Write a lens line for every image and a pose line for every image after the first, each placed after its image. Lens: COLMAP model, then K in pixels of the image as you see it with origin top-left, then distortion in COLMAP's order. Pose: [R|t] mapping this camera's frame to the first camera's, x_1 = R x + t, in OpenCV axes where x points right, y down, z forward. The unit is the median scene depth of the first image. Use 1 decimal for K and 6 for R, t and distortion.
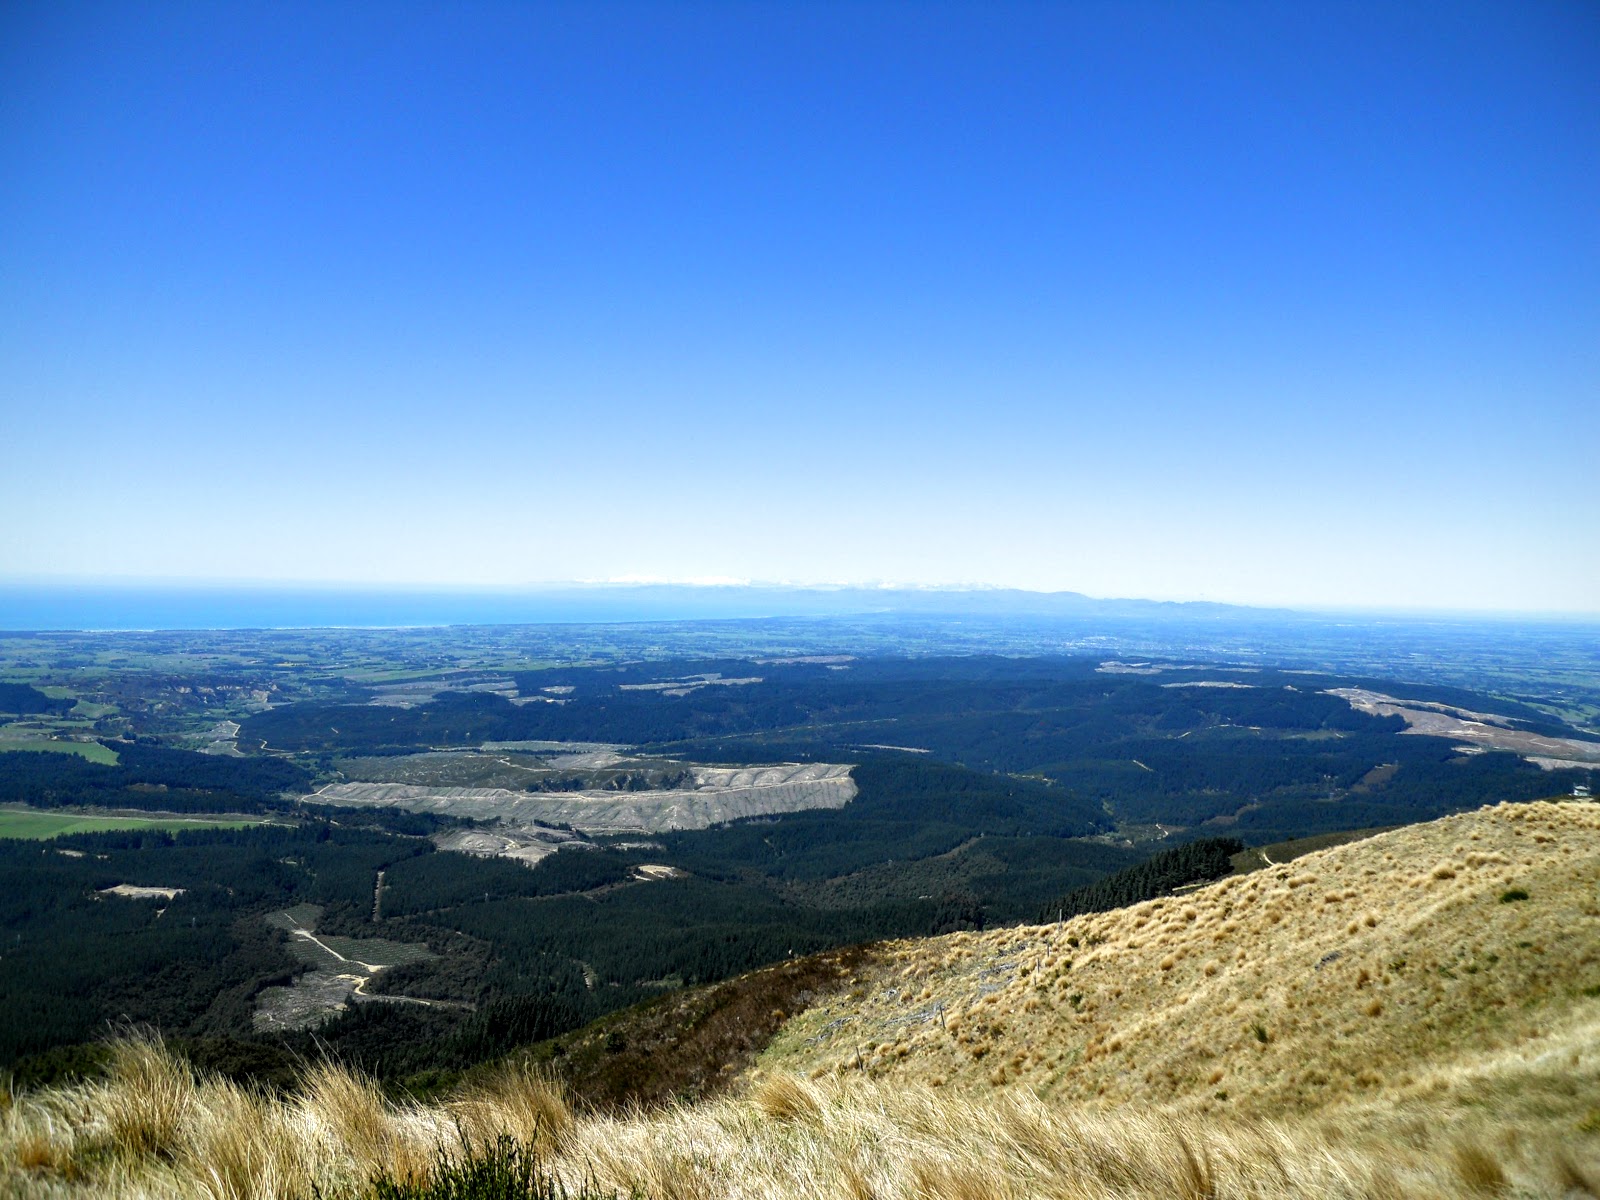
lens RADIAL K [[1290.3, 0, 808.5], [0, 1290.3, 616.7], [0, 0, 1]] dist [-0.047289, 0.023270]
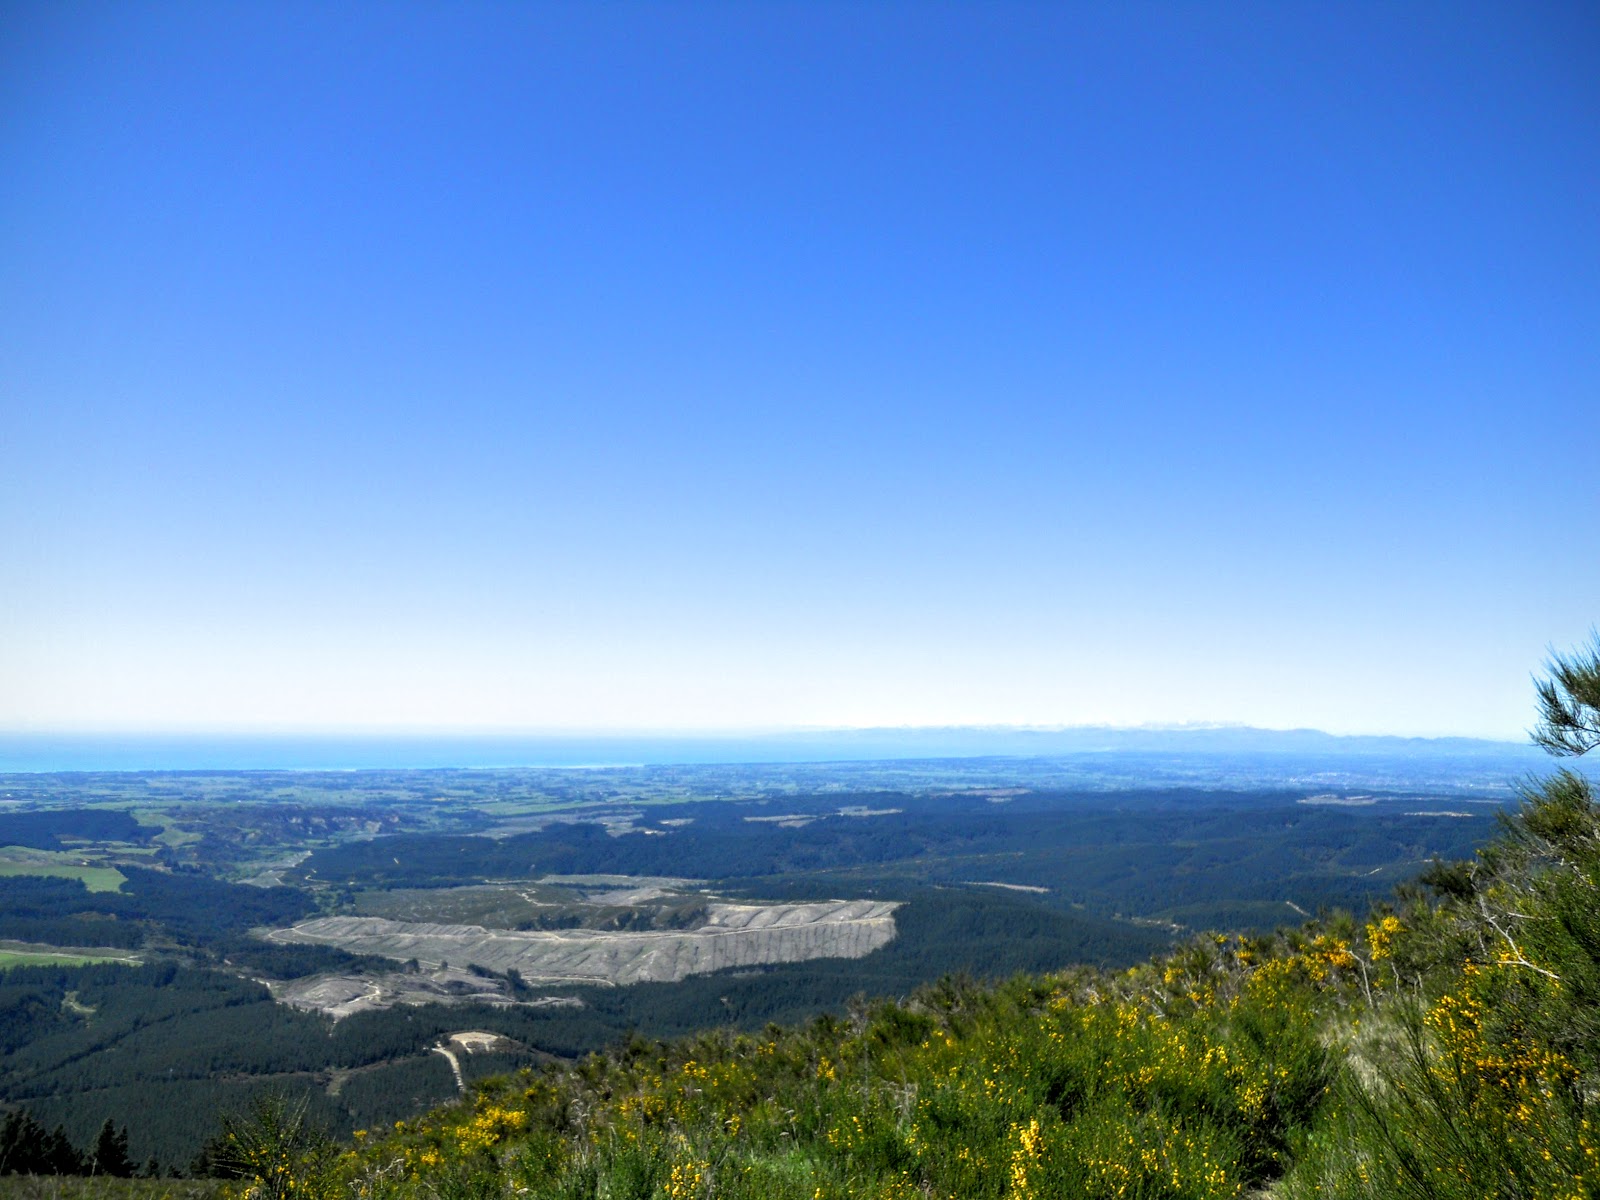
lens RADIAL K [[1290.3, 0, 795.8], [0, 1290.3, 603.6], [0, 0, 1]] dist [-0.047289, 0.023270]
pose [[0.984496, -0.028444, -0.173087, 0.085363], [0.007593, 0.992750, -0.119955, 0.019522], [0.175245, 0.116781, 0.977574, 0.139623]]
